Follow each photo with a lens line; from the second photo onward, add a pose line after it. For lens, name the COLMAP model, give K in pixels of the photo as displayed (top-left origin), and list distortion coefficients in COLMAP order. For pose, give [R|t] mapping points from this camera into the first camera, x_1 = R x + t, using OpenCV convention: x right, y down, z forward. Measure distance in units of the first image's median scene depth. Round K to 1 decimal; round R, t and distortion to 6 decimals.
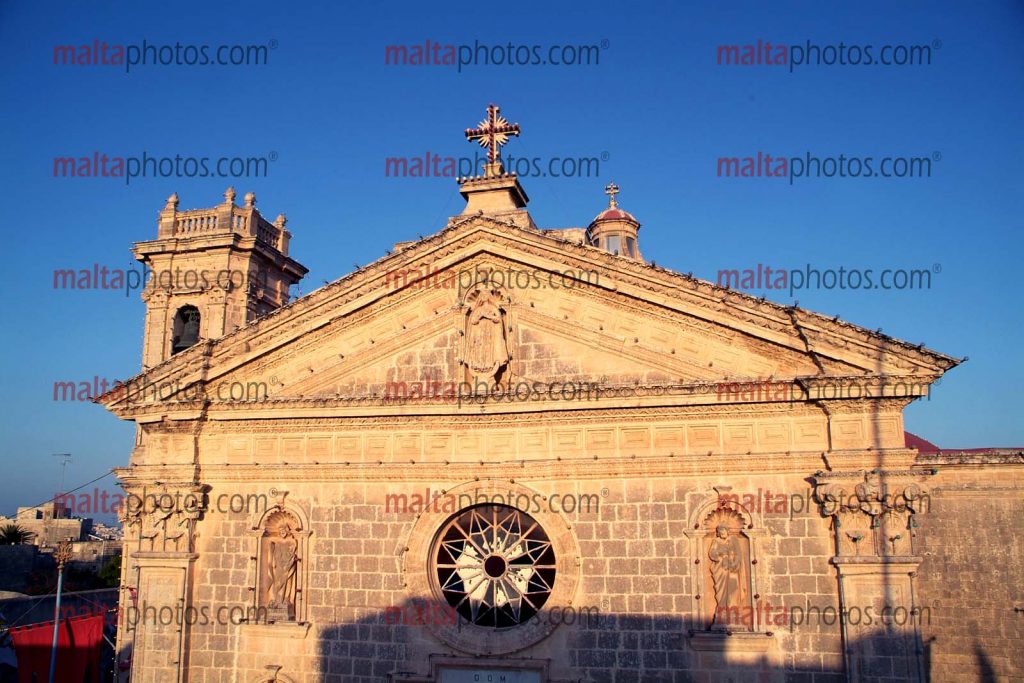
lens RADIAL K [[843.4, 0, 512.0], [0, 843.4, 341.5], [0, 0, 1]] dist [-0.108820, 0.000429]
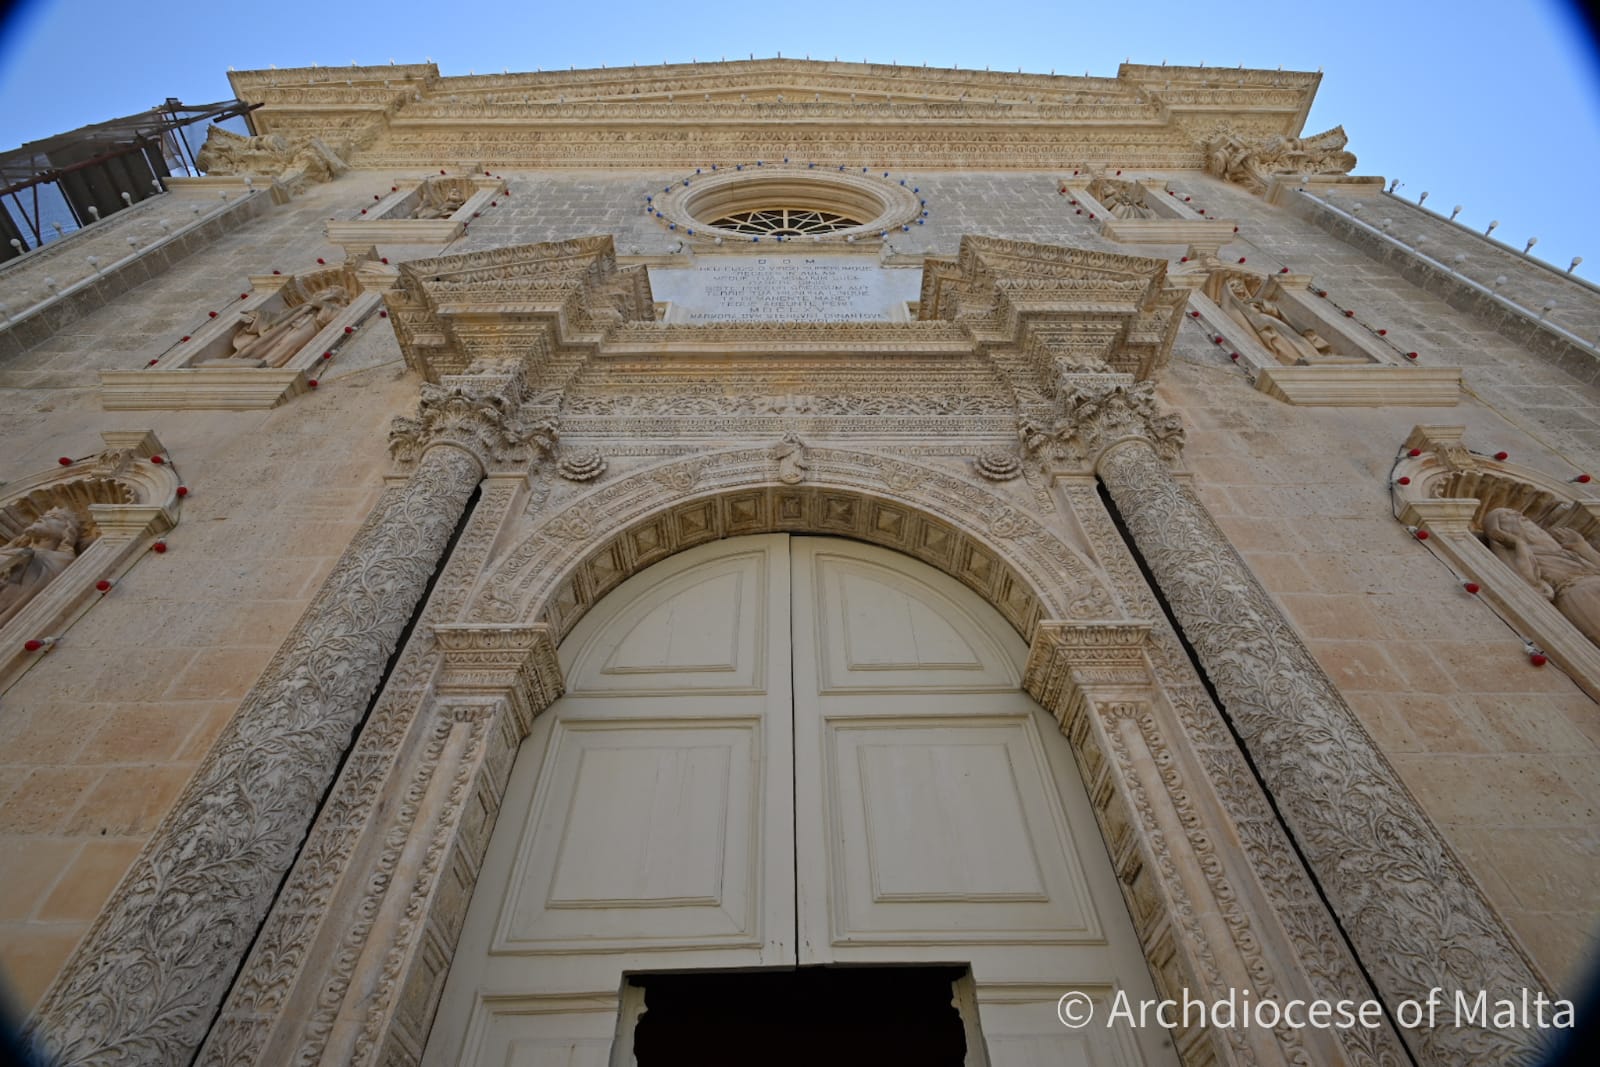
lens RADIAL K [[750.9, 0, 793.1], [0, 750.9, 528.5], [0, 0, 1]] dist [-0.011096, -0.000036]
pose [[0.972002, 0.180303, 0.150676, -0.062303], [-0.040114, 0.759164, -0.649663, 0.837820], [-0.231524, 0.625429, 0.745141, 0.701471]]
